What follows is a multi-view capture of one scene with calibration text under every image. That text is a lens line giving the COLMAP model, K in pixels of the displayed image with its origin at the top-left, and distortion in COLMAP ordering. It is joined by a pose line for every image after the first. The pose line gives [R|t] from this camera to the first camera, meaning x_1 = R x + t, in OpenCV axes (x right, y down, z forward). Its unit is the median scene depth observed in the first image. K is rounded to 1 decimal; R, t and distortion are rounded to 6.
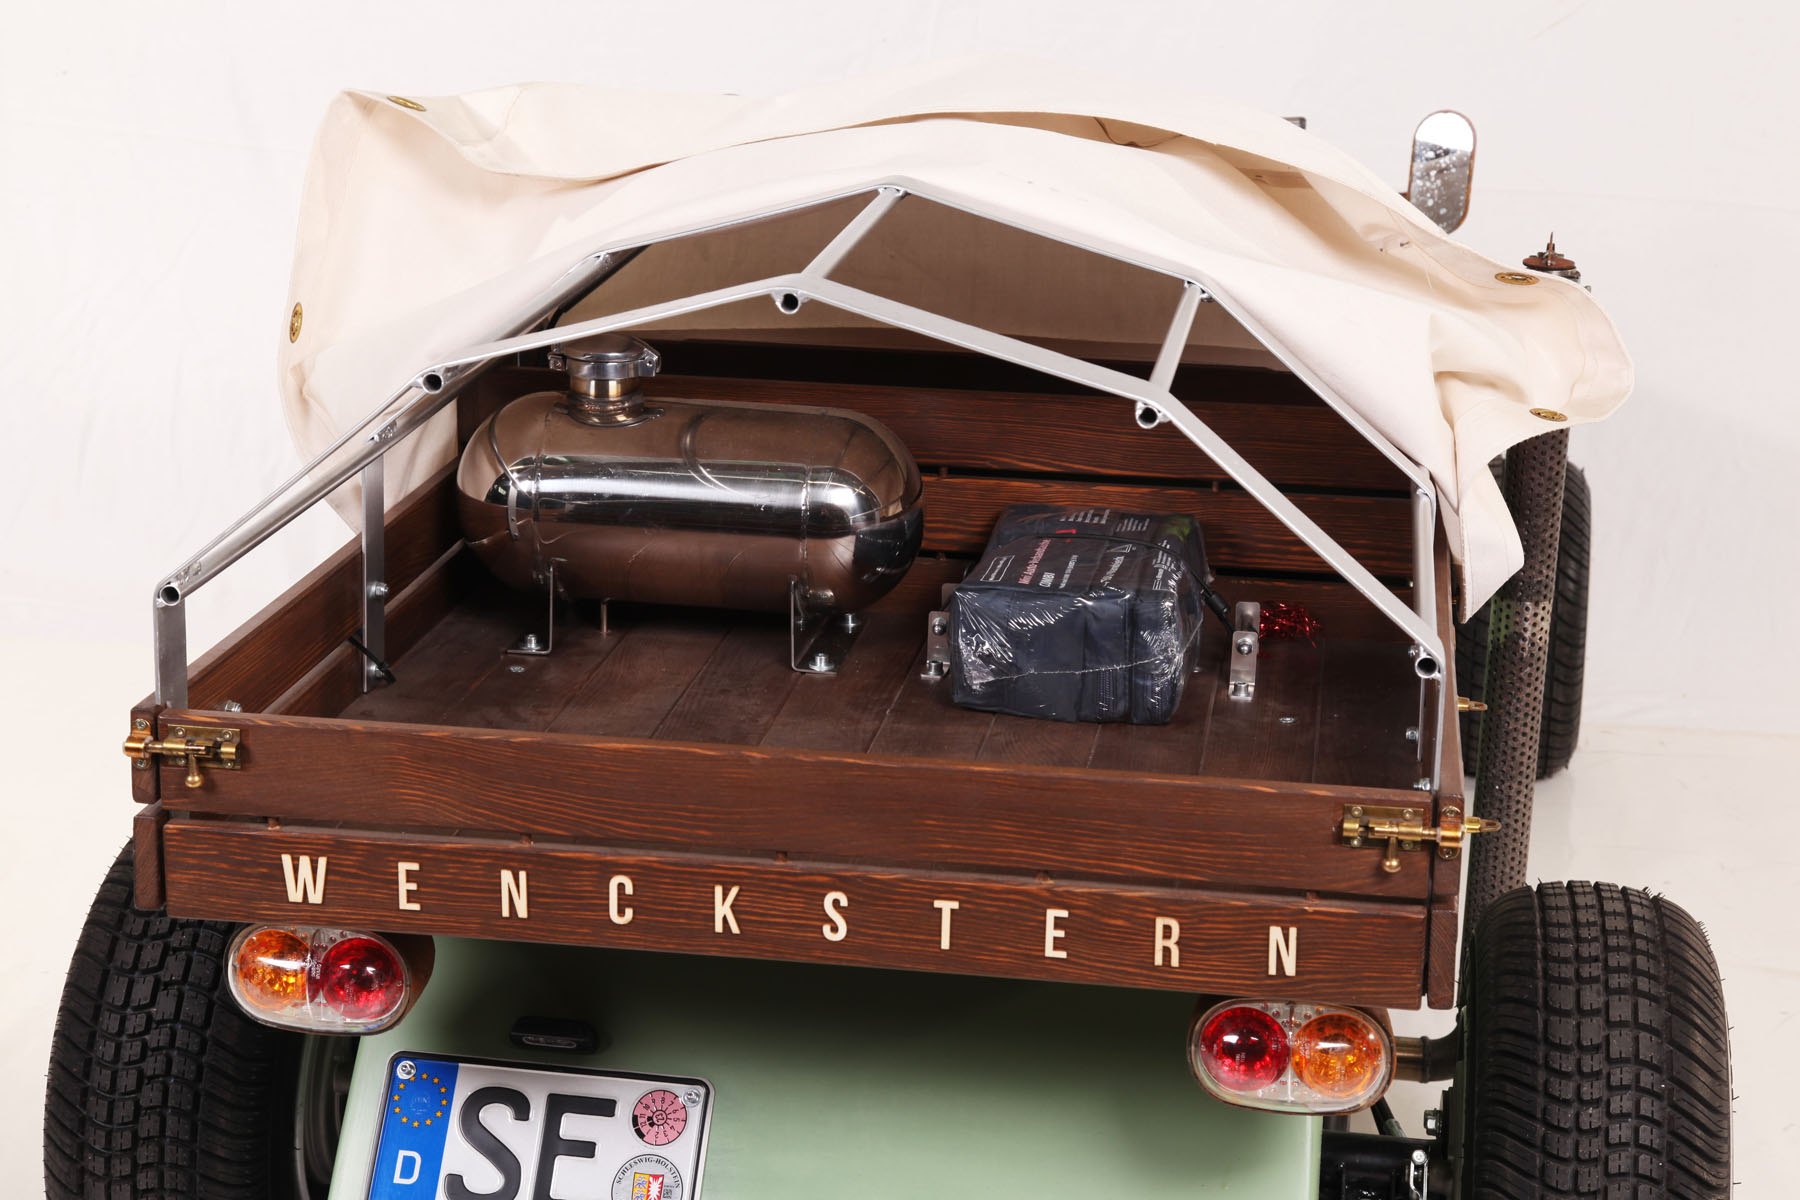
lens RADIAL K [[3049.2, 0, 901.0], [0, 3049.2, 599.8], [0, 0, 1]] dist [0.238062, 0.000000]
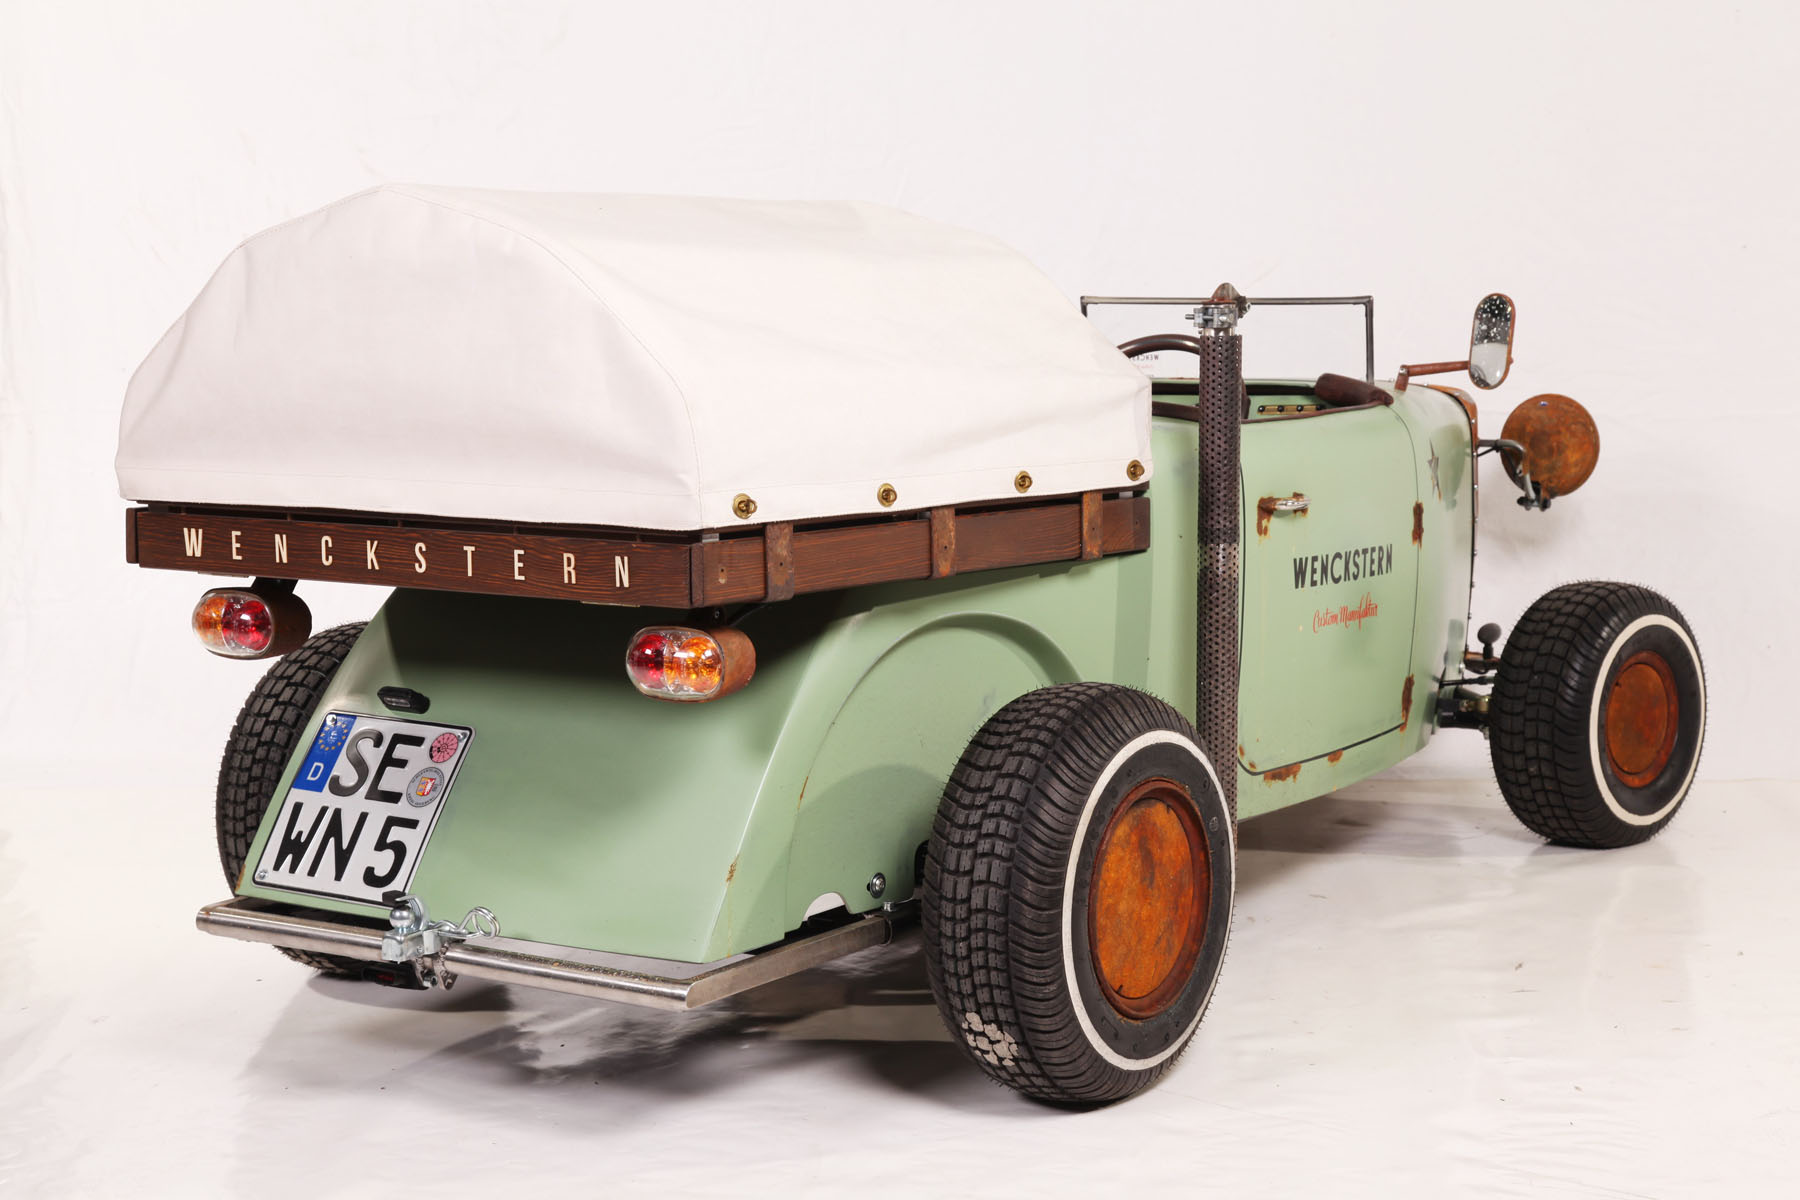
lens RADIAL K [[3049.2, 0, 898.2], [0, 3049.2, 599.2], [0, 0, 1]] dist [0.238062, 0.000000]
pose [[0.906351, 0.028651, -0.421554, 0.936950], [-0.101749, 0.983138, -0.151943, 0.356187], [0.410092, 0.180606, 0.893983, -0.423092]]
